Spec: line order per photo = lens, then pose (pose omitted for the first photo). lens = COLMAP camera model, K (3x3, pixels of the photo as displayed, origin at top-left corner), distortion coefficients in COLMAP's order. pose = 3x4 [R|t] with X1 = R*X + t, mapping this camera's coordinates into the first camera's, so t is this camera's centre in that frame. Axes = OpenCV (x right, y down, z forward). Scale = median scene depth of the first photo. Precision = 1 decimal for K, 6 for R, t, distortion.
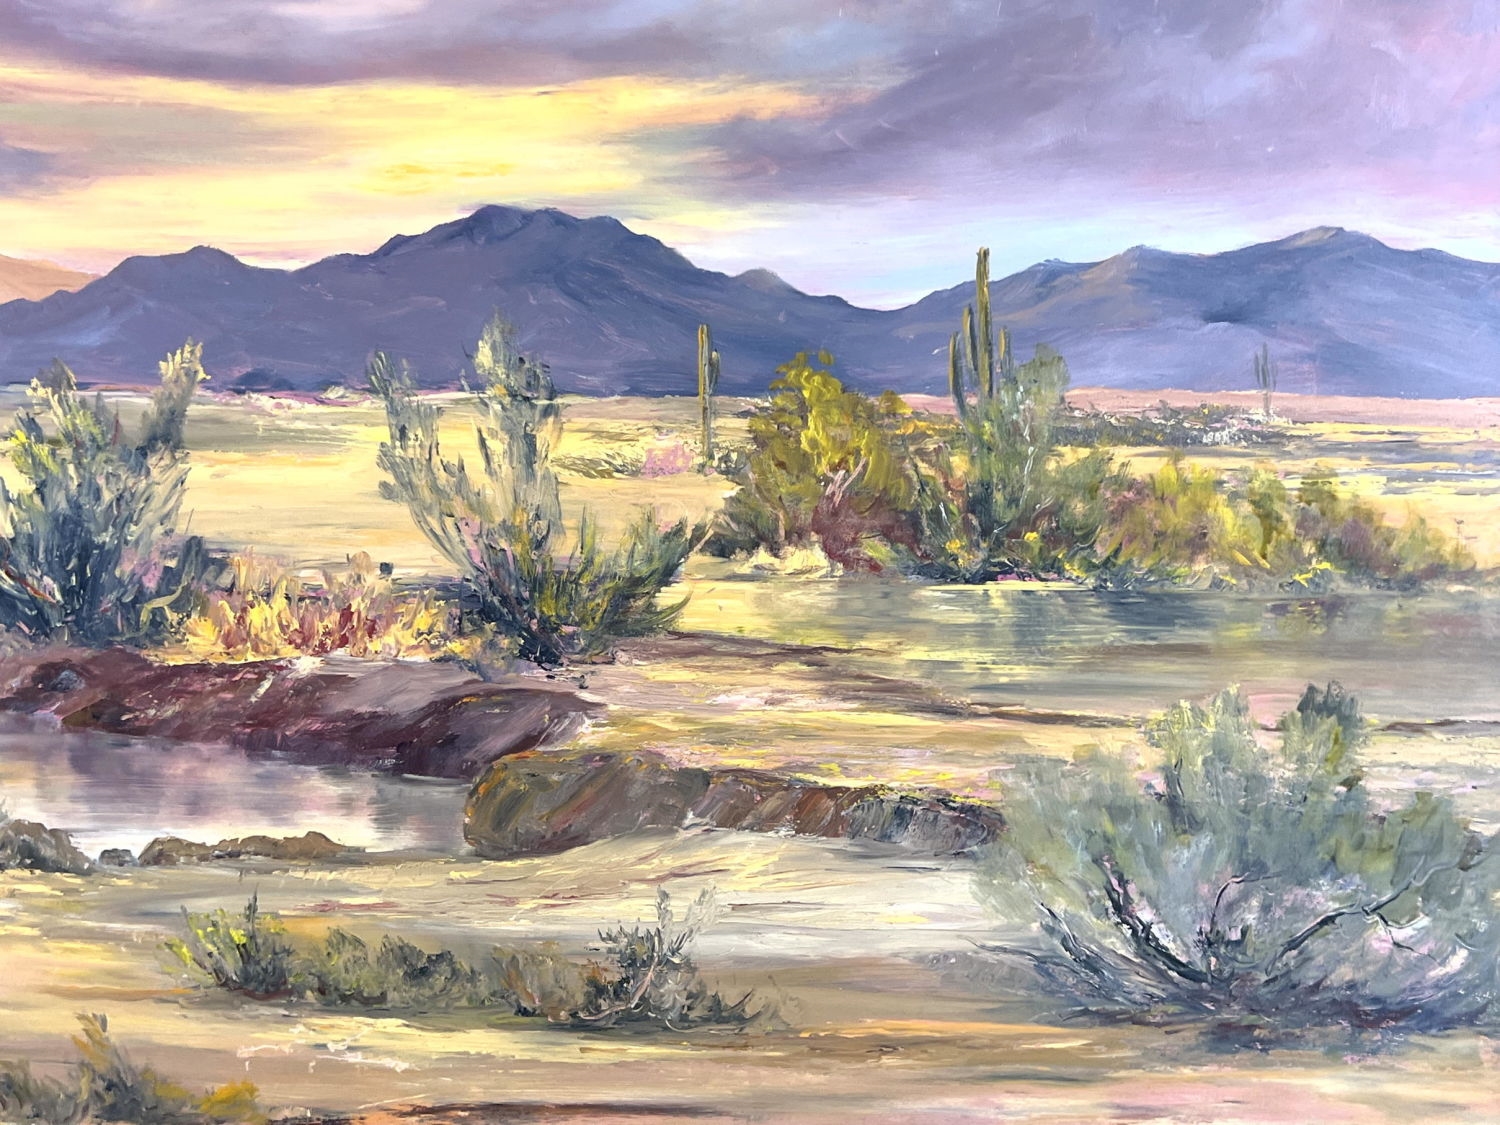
lens RADIAL K [[1830.6, 0, 750.5], [0, 1830.6, 563.1], [0, 0, 1]] dist [0.043872, 0.000000]
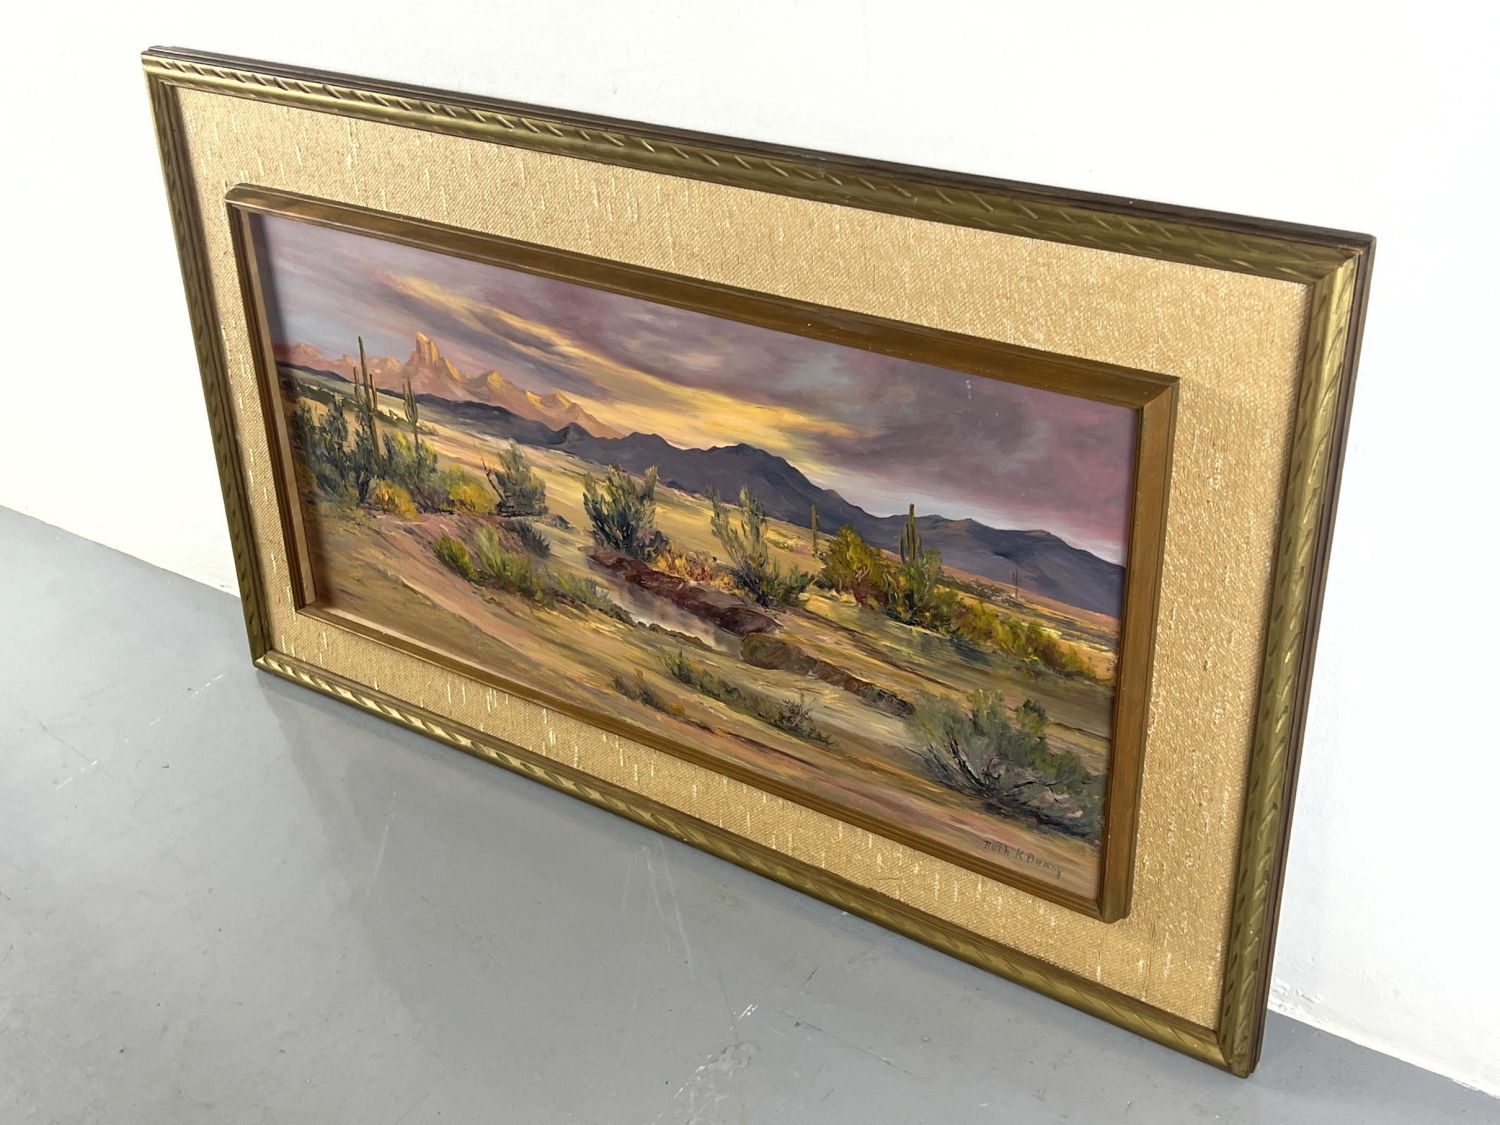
lens RADIAL K [[1765.9, 0, 751.0], [0, 1765.9, 558.8], [0, 0, 1]] dist [0.033176, 0.000000]
pose [[0.804230, 0.262376, -0.533266, 1.202873], [0.016450, 0.887103, 0.461279, -1.171817], [0.594090, -0.379747, 0.709119, -0.780077]]
